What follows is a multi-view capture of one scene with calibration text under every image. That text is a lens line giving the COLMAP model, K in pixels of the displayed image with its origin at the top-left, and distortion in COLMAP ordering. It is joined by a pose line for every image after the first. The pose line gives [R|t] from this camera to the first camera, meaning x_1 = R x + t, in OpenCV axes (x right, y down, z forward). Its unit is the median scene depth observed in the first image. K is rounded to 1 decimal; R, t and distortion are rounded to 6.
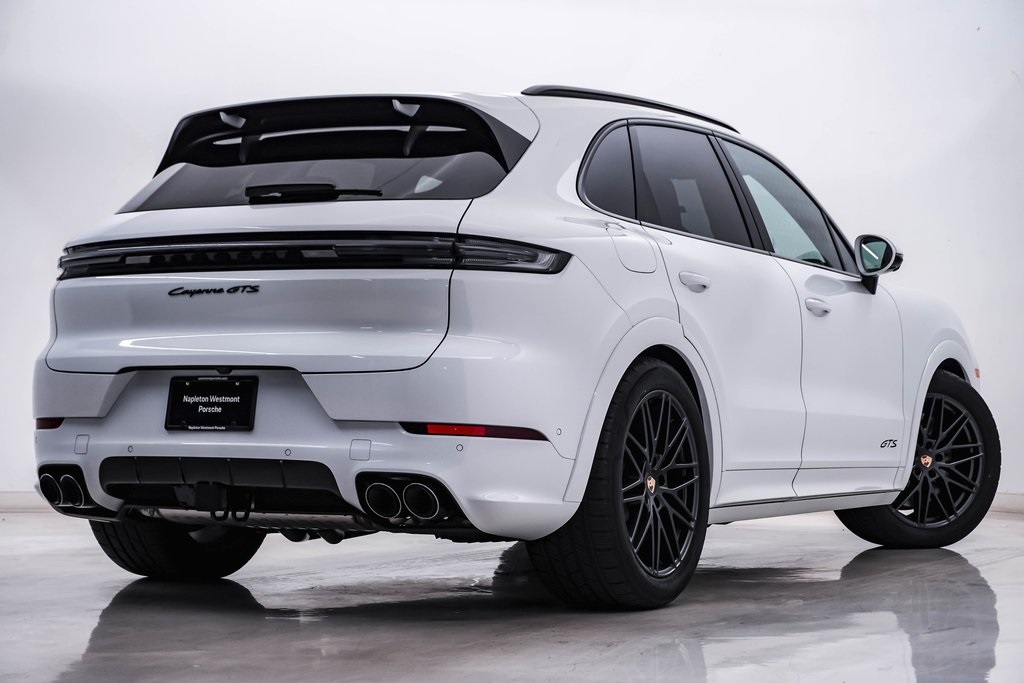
lens RADIAL K [[2274.6, 0, 515.6], [0, 2274.6, 332.1], [0, 0, 1]] dist [-0.040627, 0.000000]
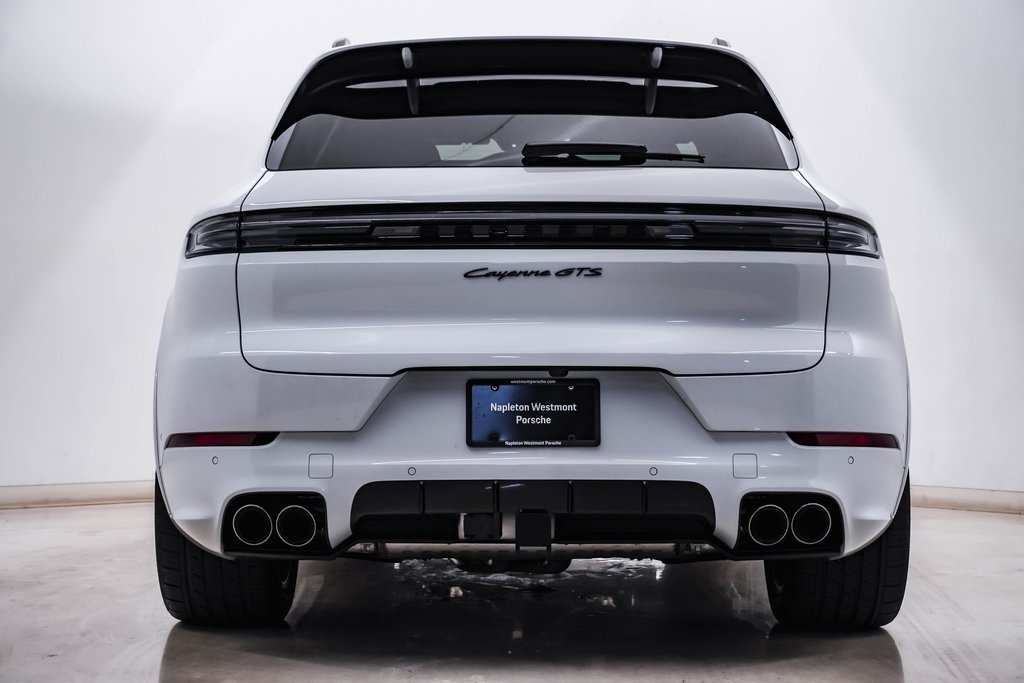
lens RADIAL K [[2274.6, 0, 514.7], [0, 2274.6, 350.2], [0, 0, 1]] dist [-0.040627, 0.000000]
pose [[0.883626, -0.003992, 0.468177, -0.515379], [-0.007519, 0.999714, 0.022715, -0.009058], [-0.468134, -0.023592, 0.883343, 0.287093]]
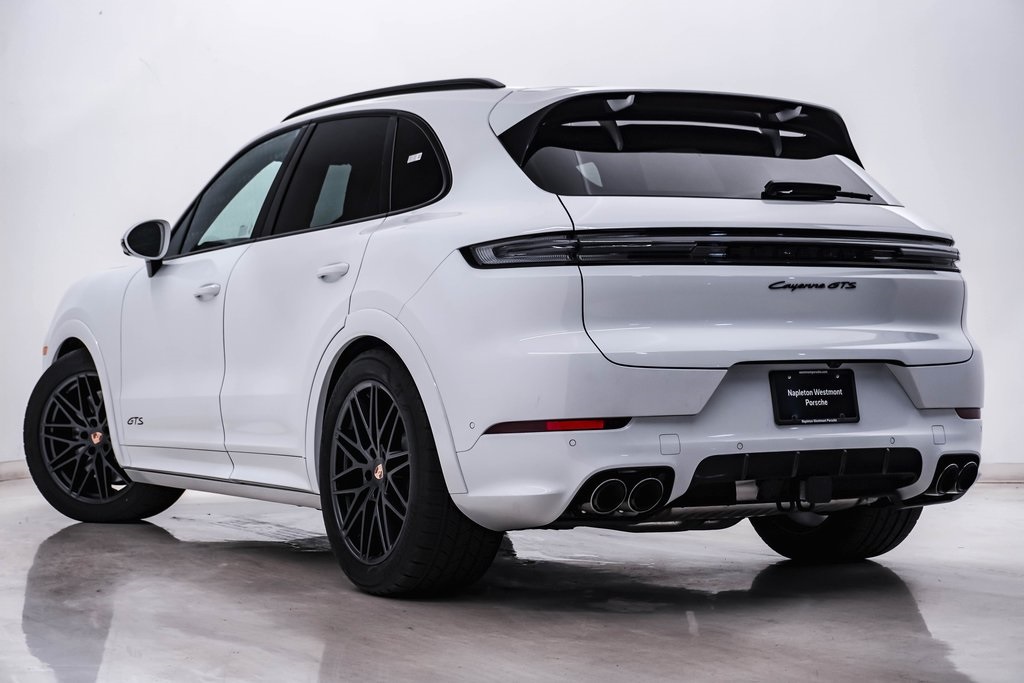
lens RADIAL K [[2169.4, 0, 509.4], [0, 2169.4, 342.5], [0, 0, 1]] dist [-0.128780, 0.000000]
pose [[0.525398, -0.006336, 0.850833, -1.022801], [-0.011700, 0.999824, 0.014671, -0.005353], [-0.850776, -0.017662, 0.525231, 0.604906]]
